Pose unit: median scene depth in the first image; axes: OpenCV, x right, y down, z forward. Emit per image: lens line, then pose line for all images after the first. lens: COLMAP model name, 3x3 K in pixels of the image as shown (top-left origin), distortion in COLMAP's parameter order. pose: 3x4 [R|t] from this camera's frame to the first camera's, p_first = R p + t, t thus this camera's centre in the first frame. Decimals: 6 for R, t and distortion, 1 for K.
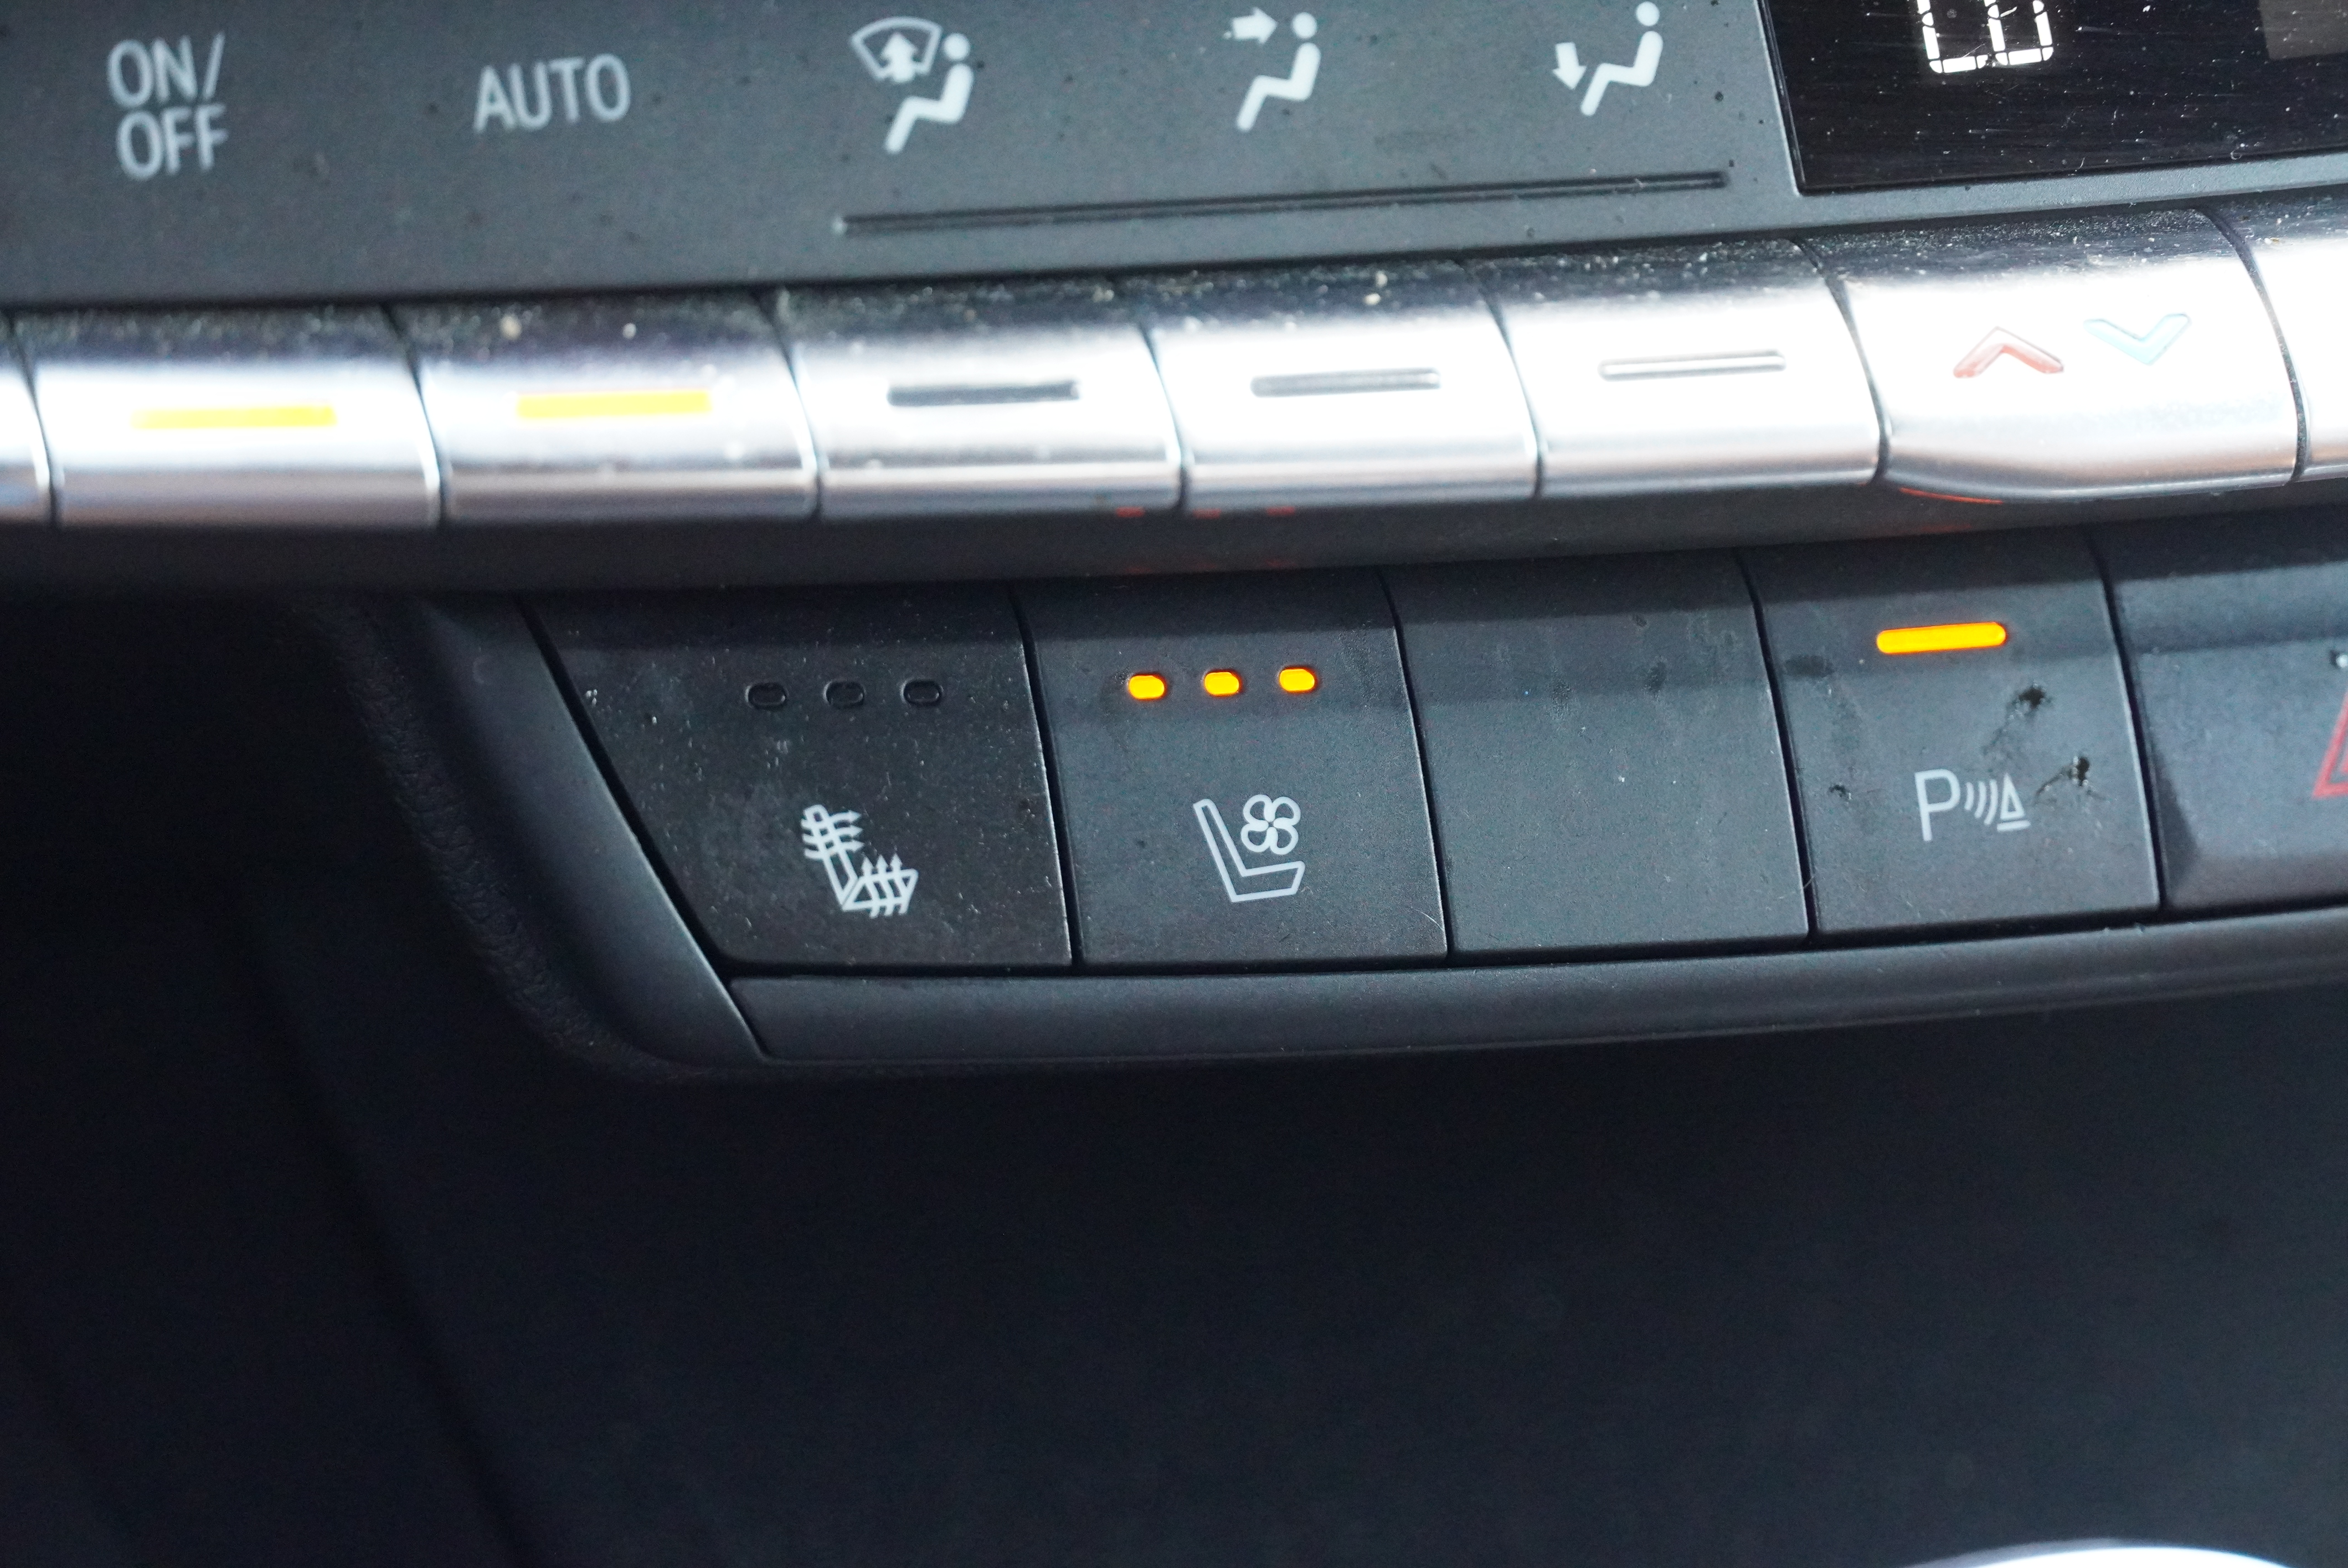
lens RADIAL K [[7720.1, 0, 1160.4], [0, 7720.1, 784.0], [0, 0, 1]] dist [0.117197, 0.000000]
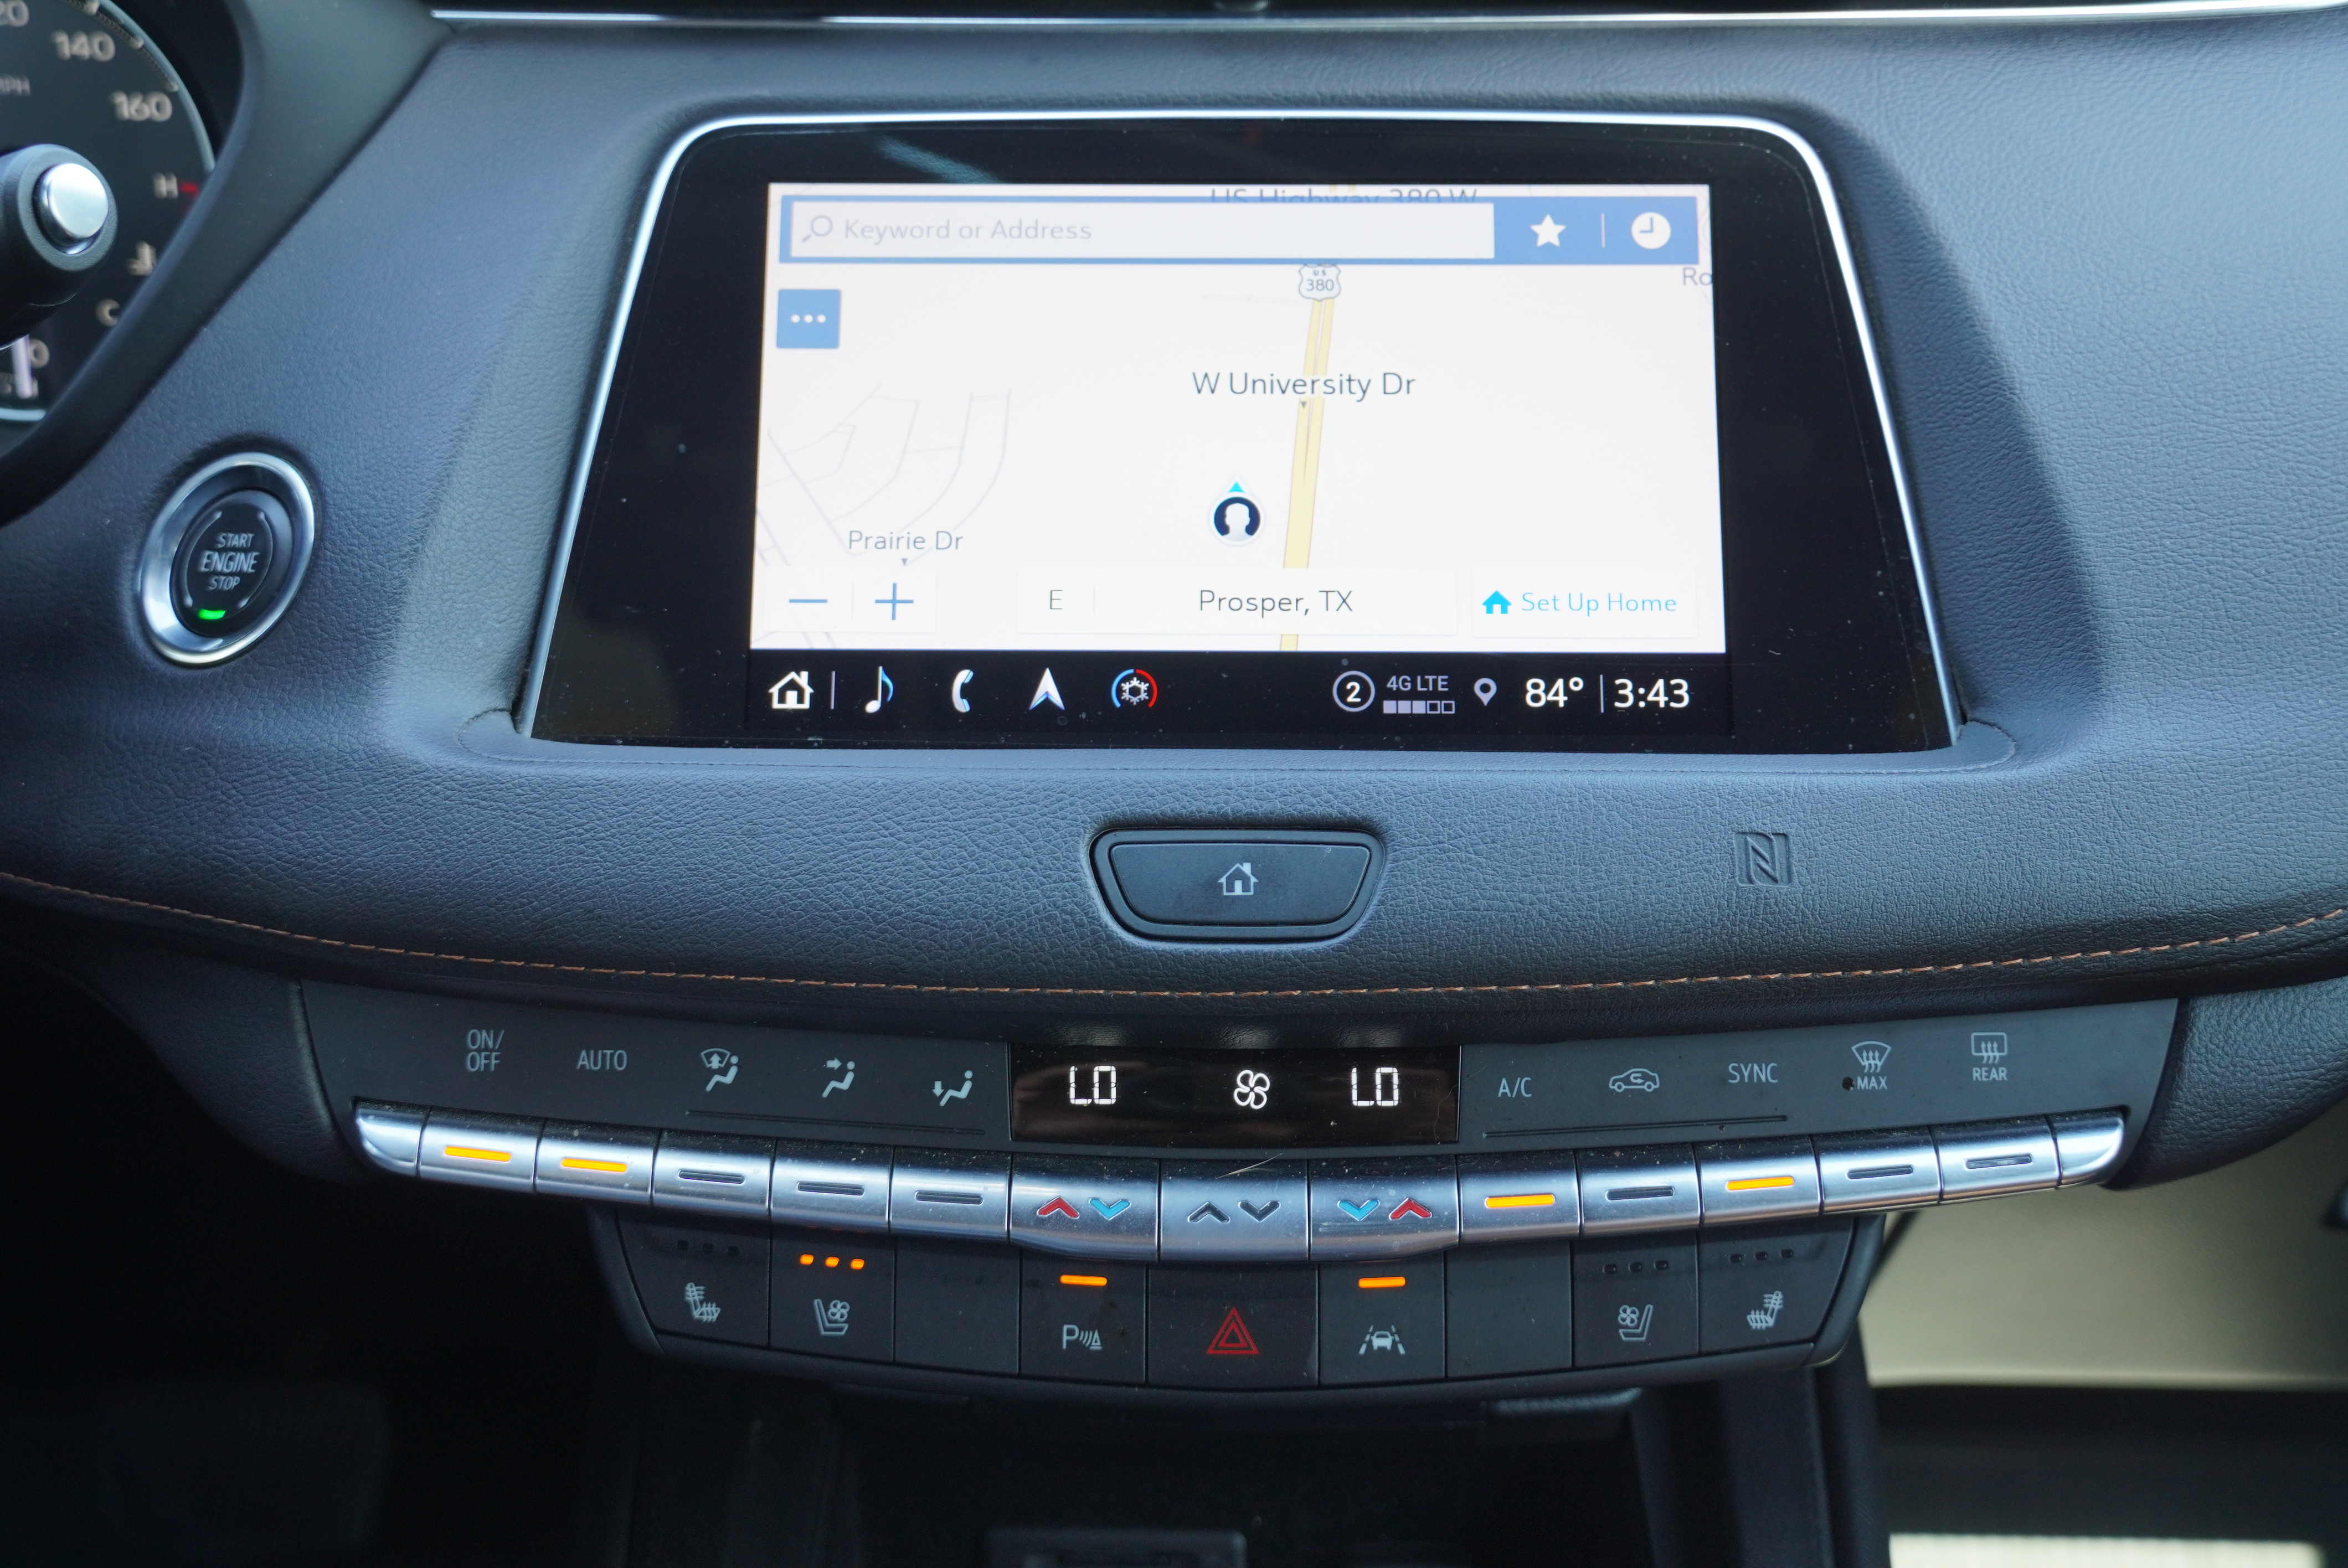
lens RADIAL K [[2710.3, 0, 1166.9], [0, 2710.3, 784.3], [0, 0, 1]] dist [0.029216, 0.000000]
pose [[0.939371, 0.126989, -0.318522, 0.461732], [-0.130873, 0.991356, 0.009271, -0.233299], [0.316946, 0.032977, 0.947870, 0.013989]]
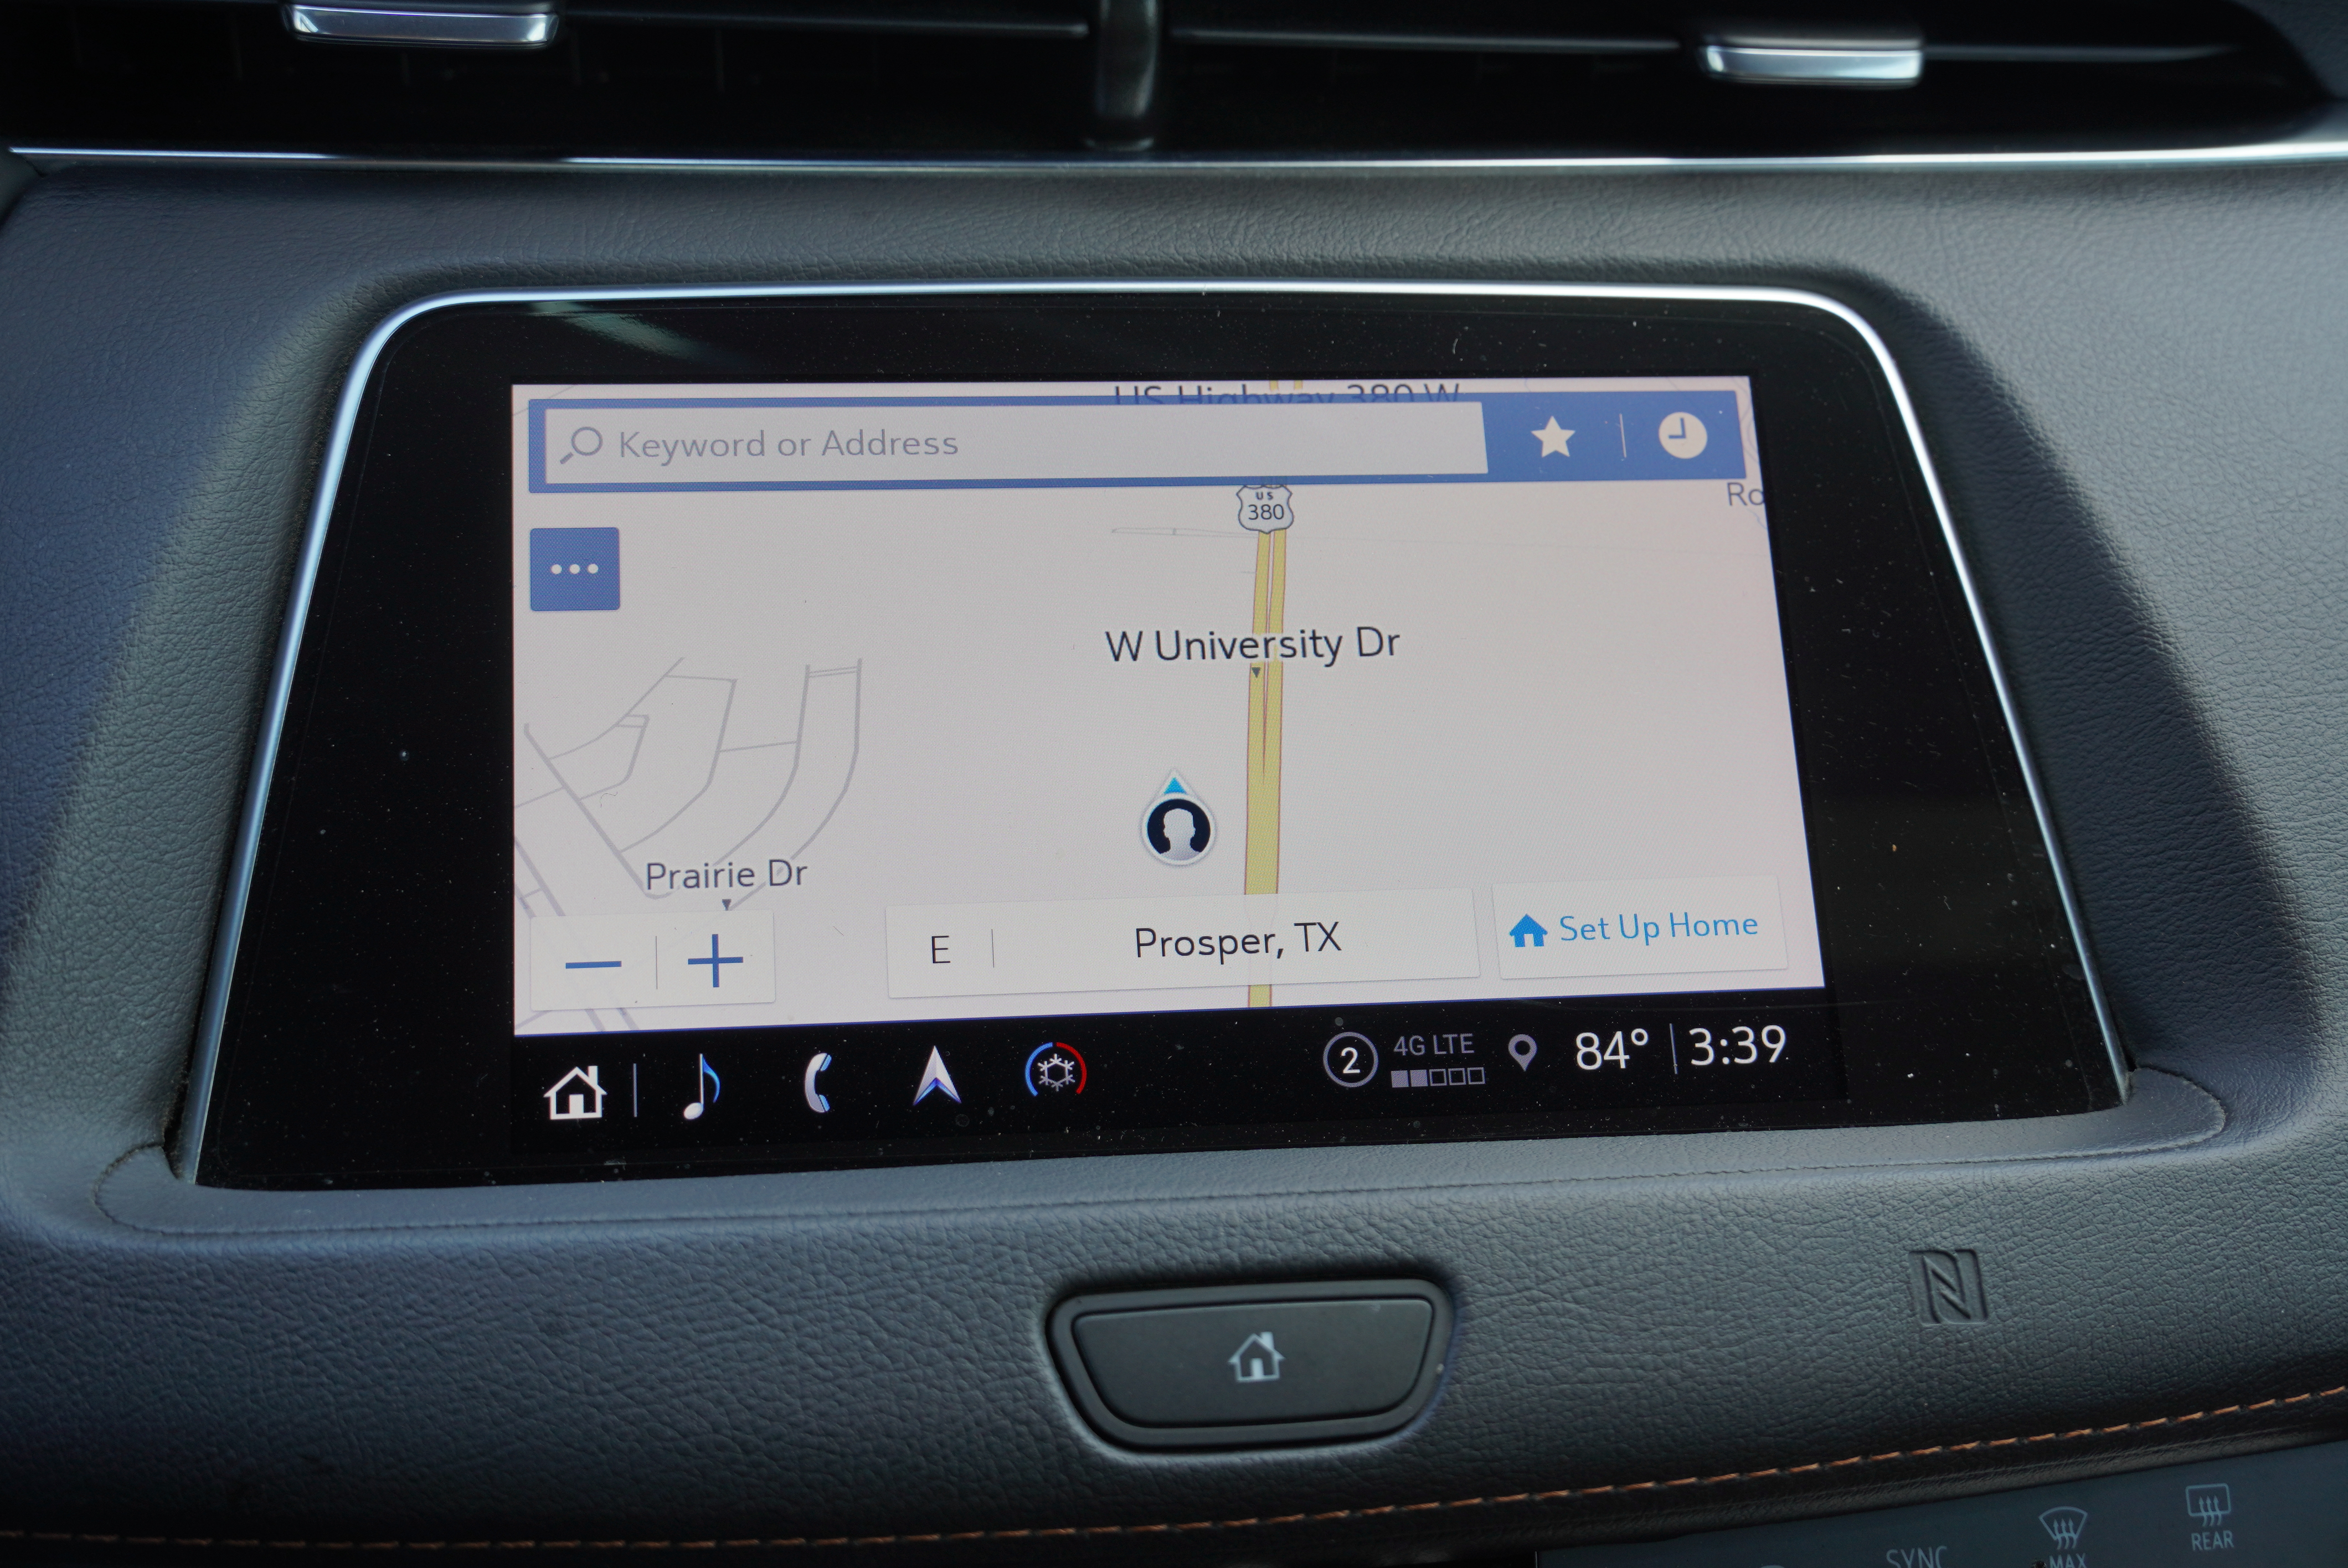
lens RADIAL K [[2923.2, 0, 1166.8], [0, 2923.2, 788.0], [0, 0, 1]] dist [0.035456, 0.000000]
pose [[0.981248, 0.080677, -0.175053, 0.269633], [-0.092630, 0.993817, -0.061212, -0.293071], [0.169033, 0.076279, 0.982654, 0.201278]]
